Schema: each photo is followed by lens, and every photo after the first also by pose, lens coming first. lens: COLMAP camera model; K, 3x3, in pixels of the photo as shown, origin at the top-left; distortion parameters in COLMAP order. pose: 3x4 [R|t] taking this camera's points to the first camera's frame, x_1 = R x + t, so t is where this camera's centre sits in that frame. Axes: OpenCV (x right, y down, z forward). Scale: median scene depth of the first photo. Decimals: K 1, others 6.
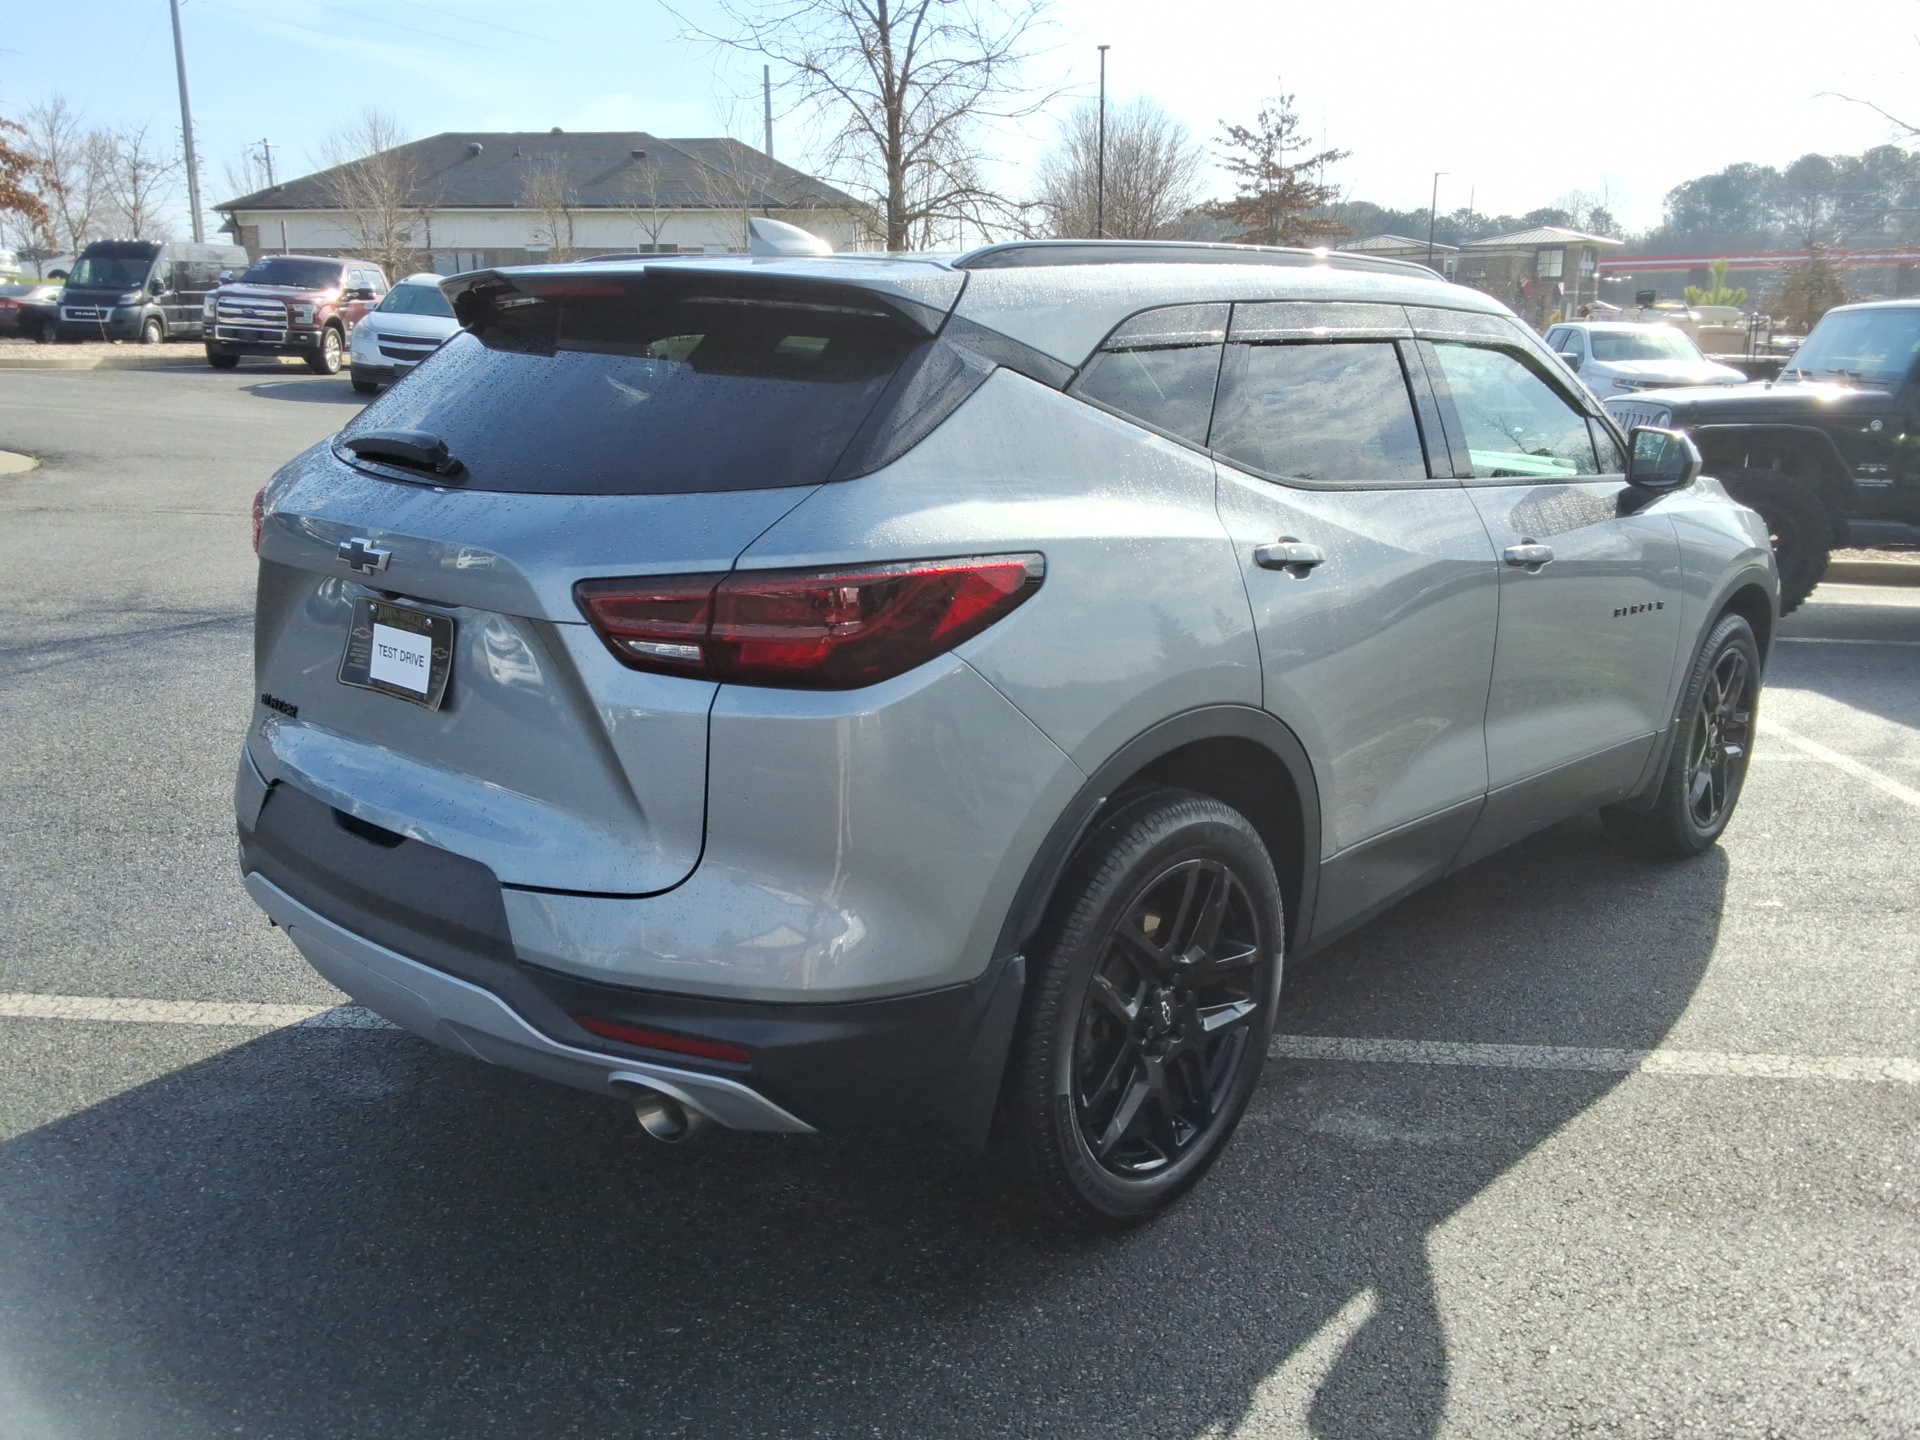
lens RADIAL K [[1550.2, 0, 979.9], [0, 1550.2, 699.3], [0, 0, 1]] dist [0.133468, -0.217864]
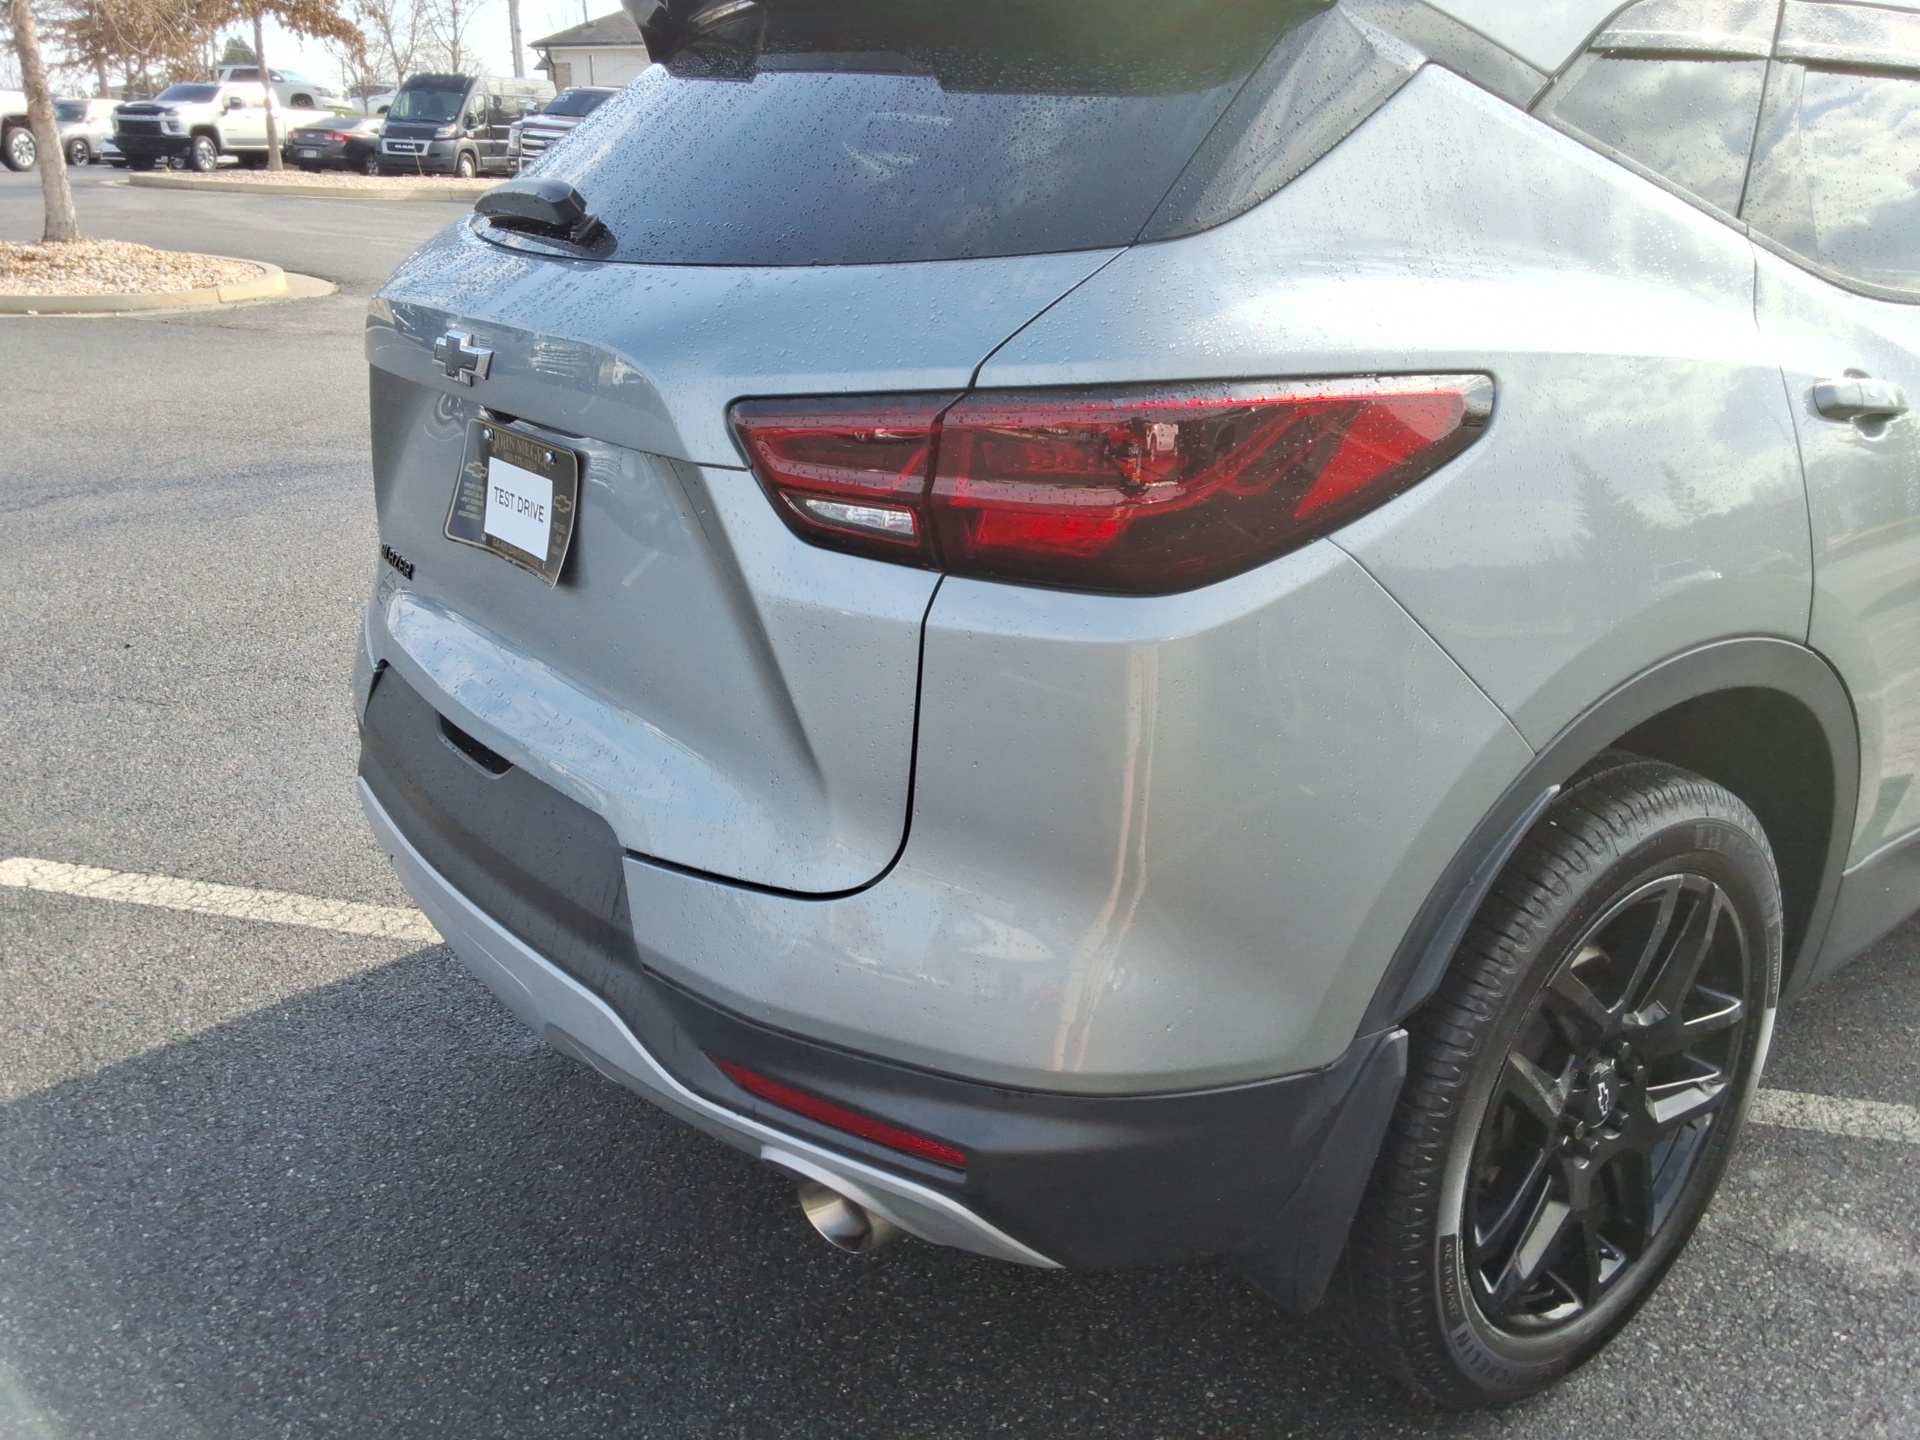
lens RADIAL K [[1550.2, 0, 979.9], [0, 1550.2, 699.3], [0, 0, 1]] dist [0.133468, -0.217864]
pose [[0.983883, 0.062674, -0.167470, -0.036605], [-0.047298, 0.994422, 0.094275, -0.015537], [0.172444, -0.084835, 0.981359, 0.309574]]
